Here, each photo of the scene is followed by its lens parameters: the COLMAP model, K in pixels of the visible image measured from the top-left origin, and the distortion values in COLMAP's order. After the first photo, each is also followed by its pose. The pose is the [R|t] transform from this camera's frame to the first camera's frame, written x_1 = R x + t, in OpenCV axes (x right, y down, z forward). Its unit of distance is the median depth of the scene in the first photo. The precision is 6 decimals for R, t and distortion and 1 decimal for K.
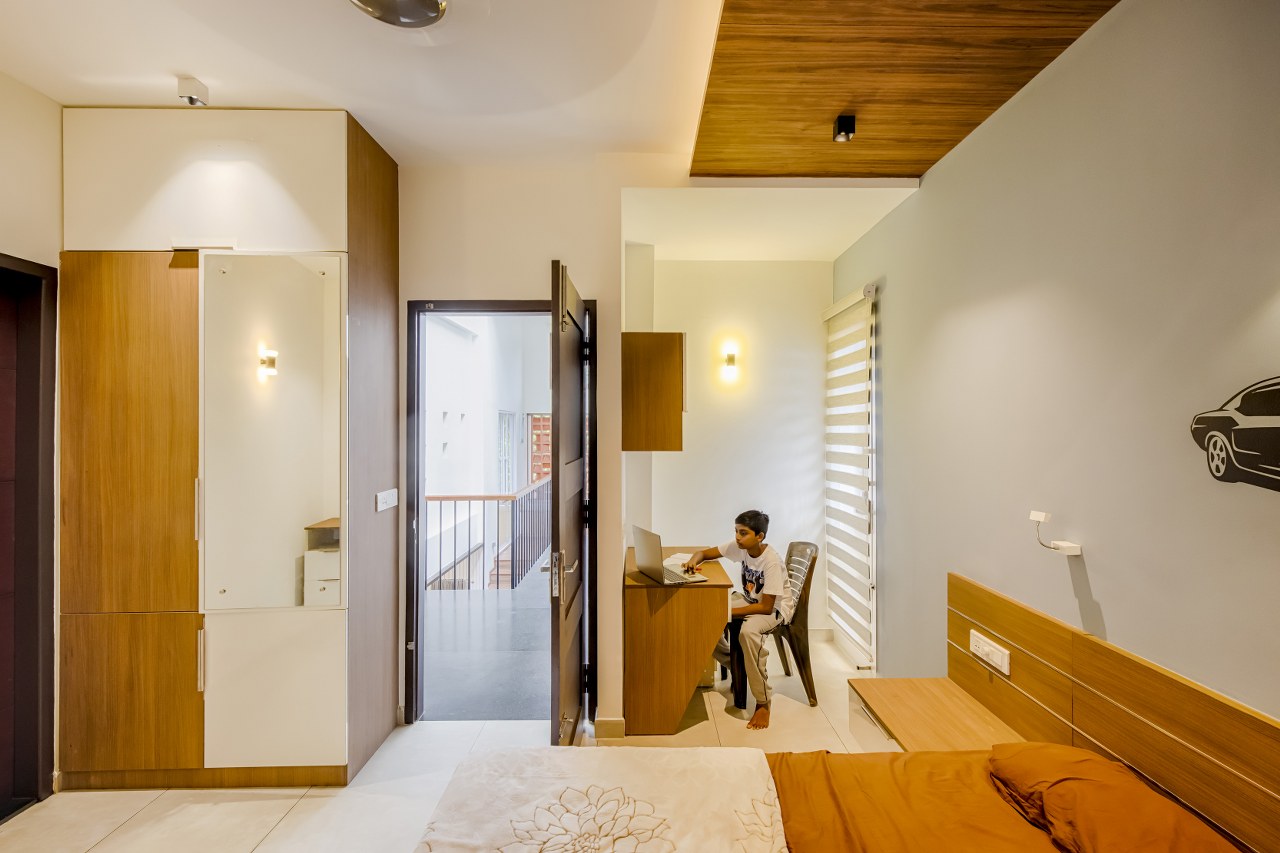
lens RADIAL K [[575.2, 0, 640.9], [0, 575.2, 430.5], [0, 0, 1]] dist [-0.001711, 0.000737]
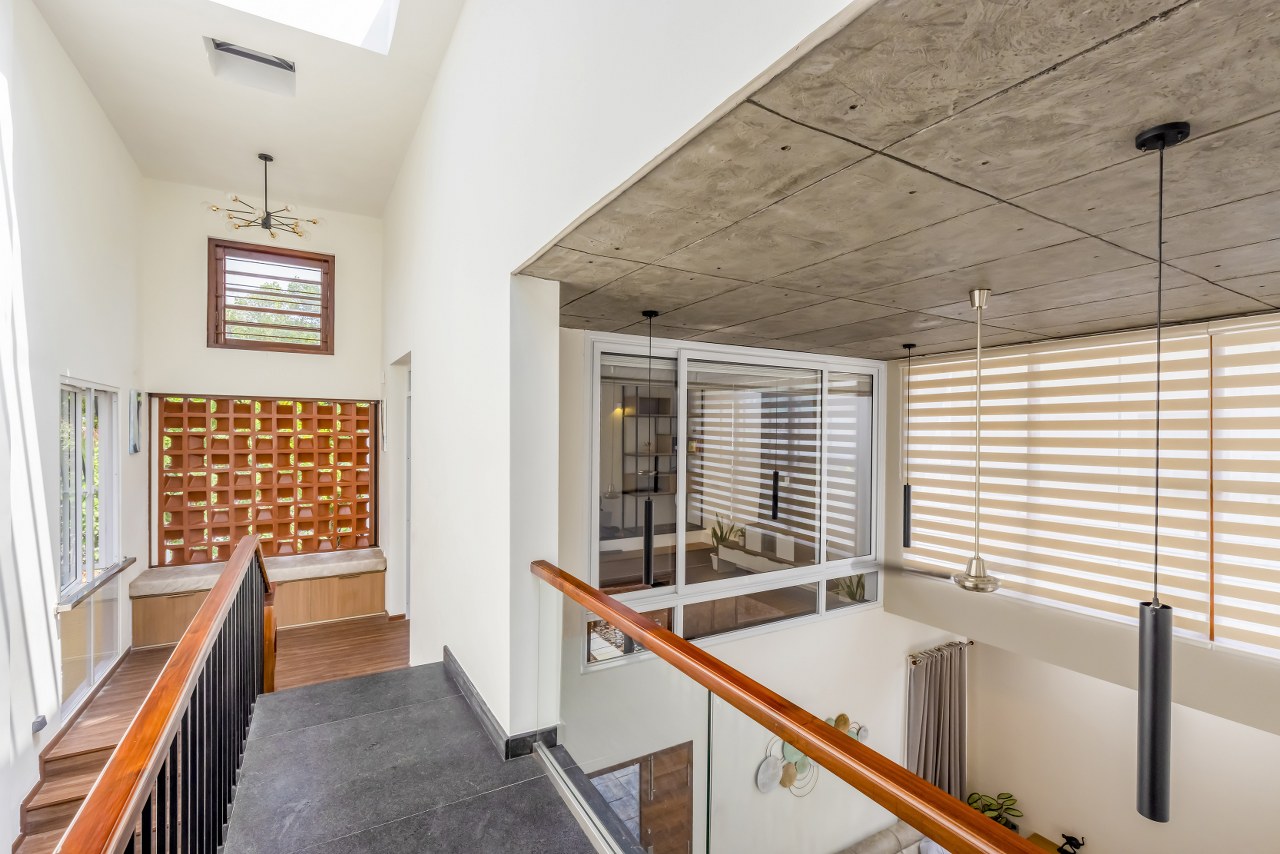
lens RADIAL K [[575.2, 0, 640.0], [0, 575.2, 440.6], [0, 0, 1]] dist [-0.001711, 0.000737]
pose [[0.870930, 0.010209, 0.491300, -0.072481], [-0.022347, 0.999573, 0.018843, -0.007729], [-0.490898, -0.027390, 0.870786, 0.360850]]
